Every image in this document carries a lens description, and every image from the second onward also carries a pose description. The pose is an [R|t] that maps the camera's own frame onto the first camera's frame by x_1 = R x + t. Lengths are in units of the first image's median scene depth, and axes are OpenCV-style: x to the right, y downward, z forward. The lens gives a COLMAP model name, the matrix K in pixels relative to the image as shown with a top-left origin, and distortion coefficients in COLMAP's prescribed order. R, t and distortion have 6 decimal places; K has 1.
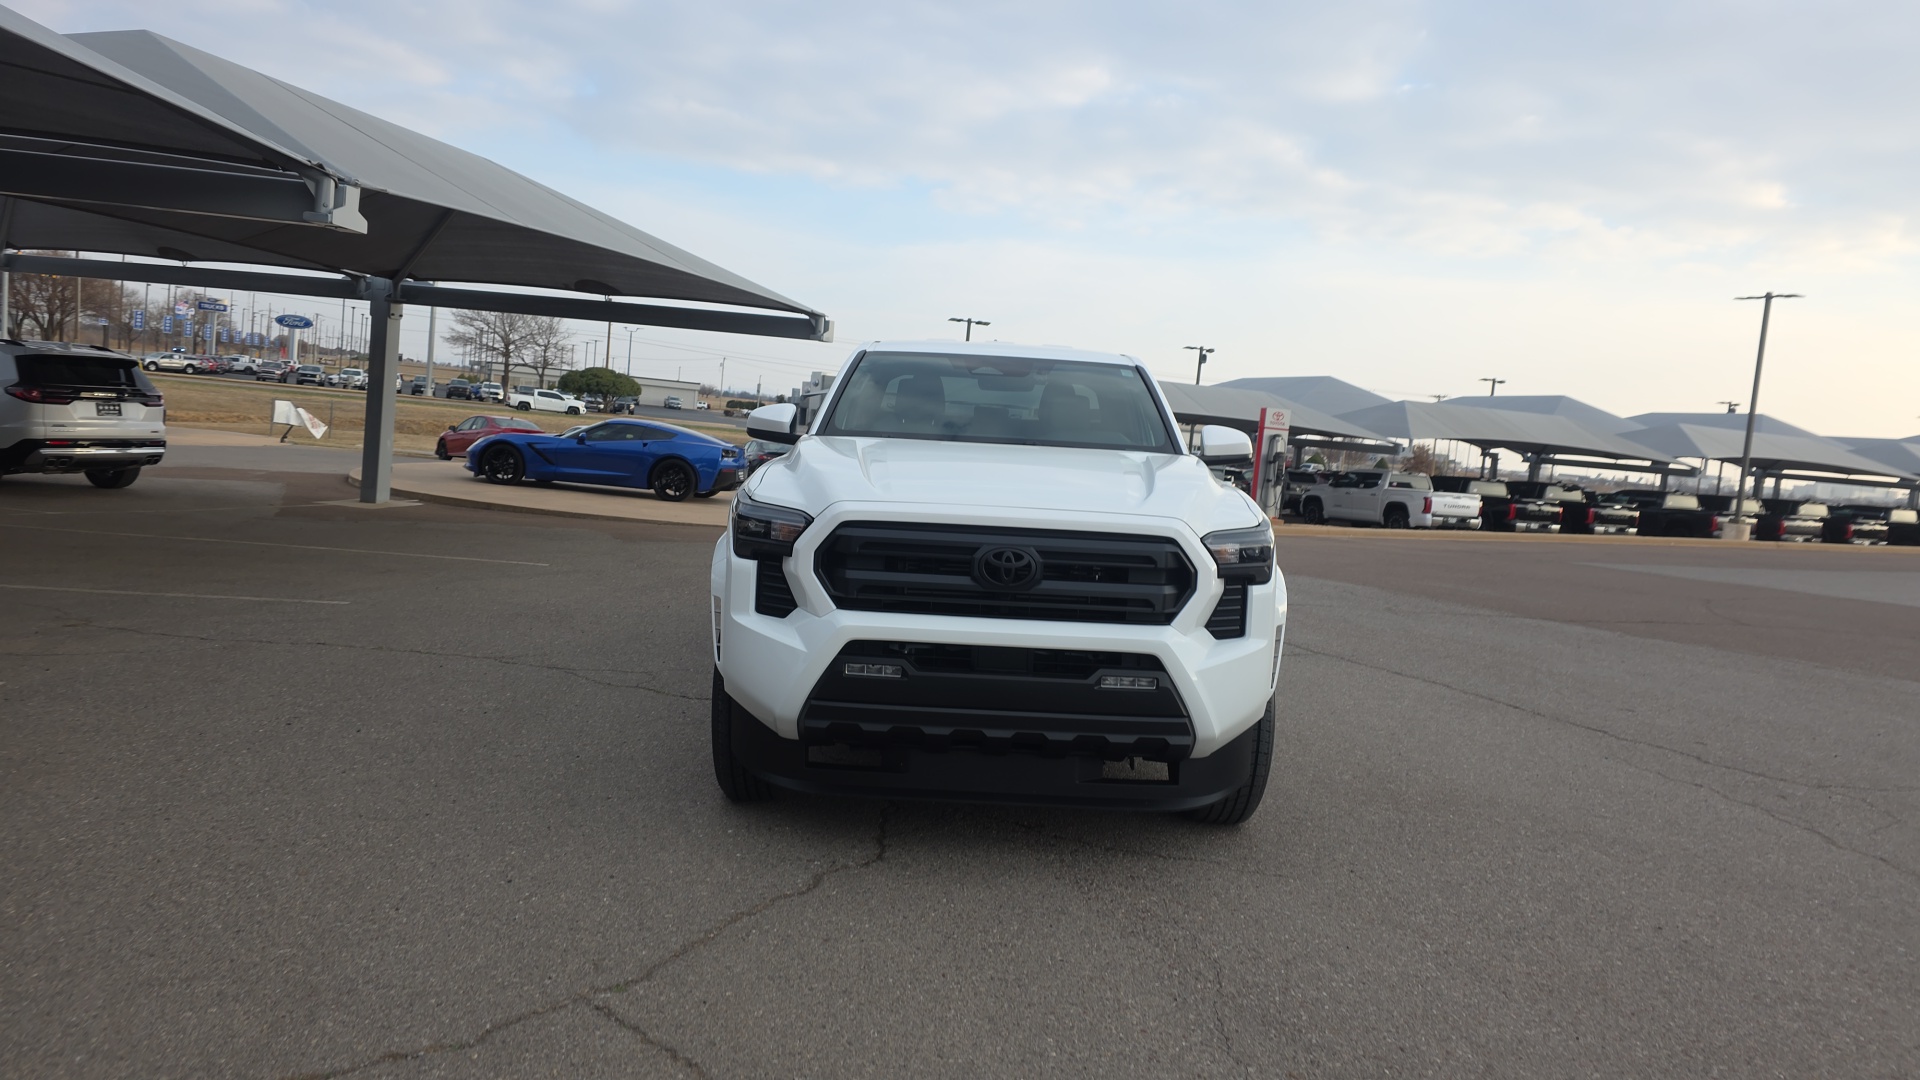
lens RADIAL K [[1312.4, 0, 985.6], [0, 1312.4, 544.5], [0, 0, 1]] dist [0.065193, -0.065370]
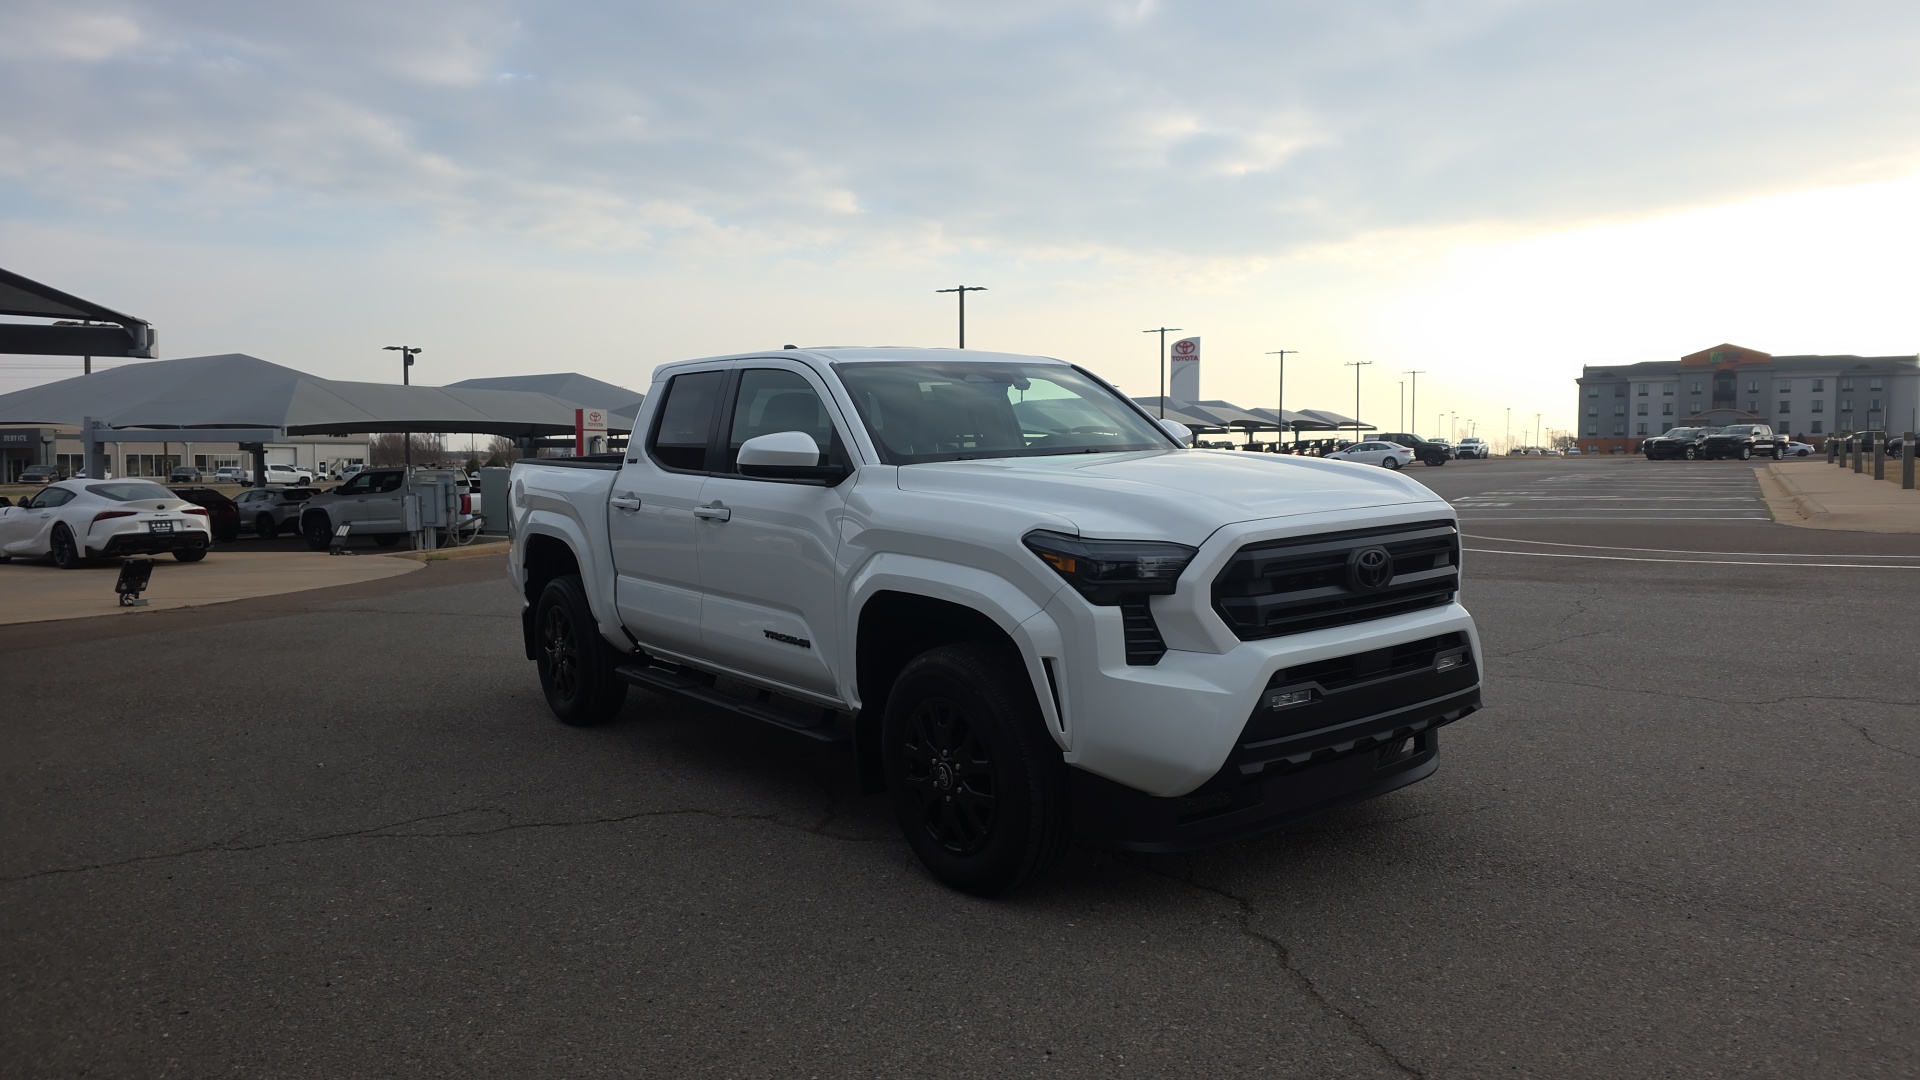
lens RADIAL K [[1312.4, 0, 1026.9], [0, 1312.4, 519.0], [0, 0, 1]] dist [0.065193, -0.065370]
pose [[0.776813, -0.120480, 0.618099, -0.116916], [0.128564, 0.991197, 0.031627, -0.012548], [-0.616468, 0.054897, 0.785464, 0.052851]]
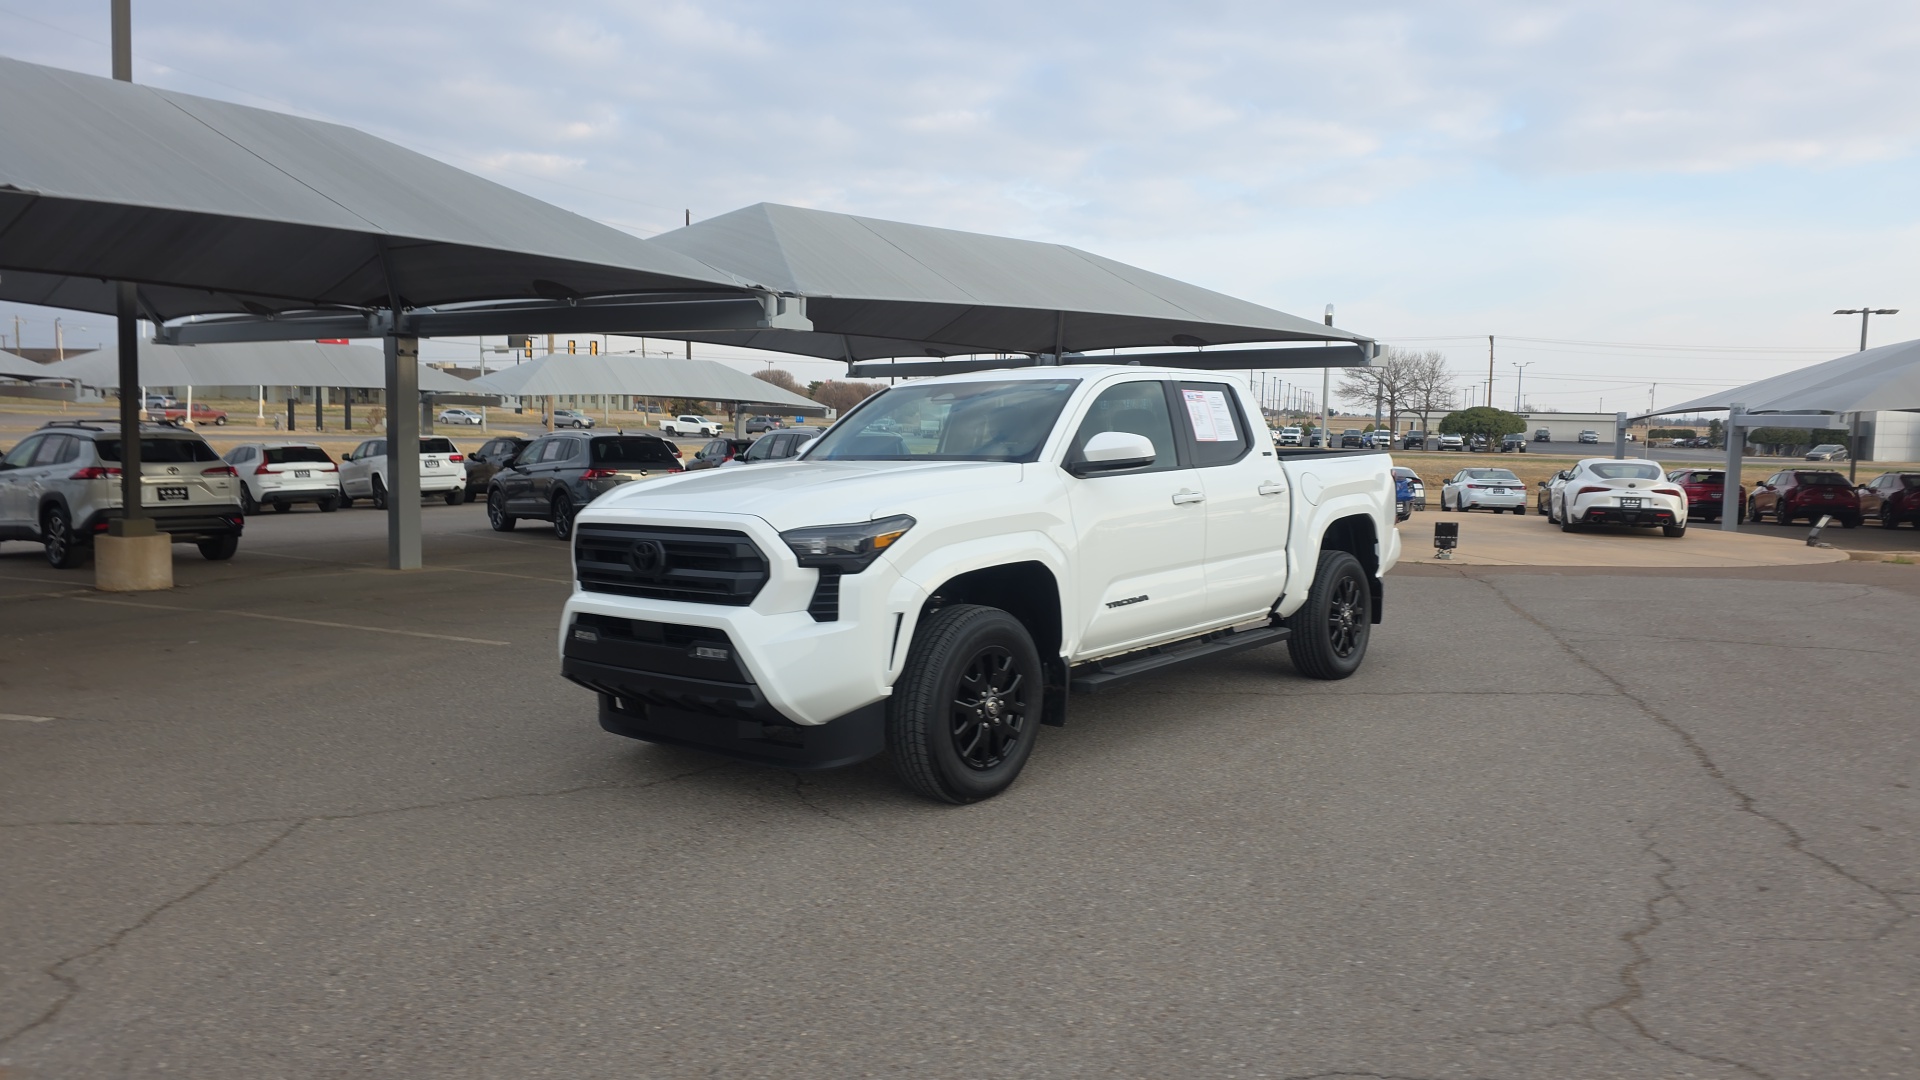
lens RADIAL K [[1312.4, 0, 999.0], [0, 1312.4, 565.5], [0, 0, 1]] dist [0.065193, -0.065370]
pose [[0.756550, -0.002970, -0.653929, 0.161093], [-0.009255, 0.999841, -0.015248, 0.006040], [0.653870, 0.017588, 0.756402, 0.037546]]
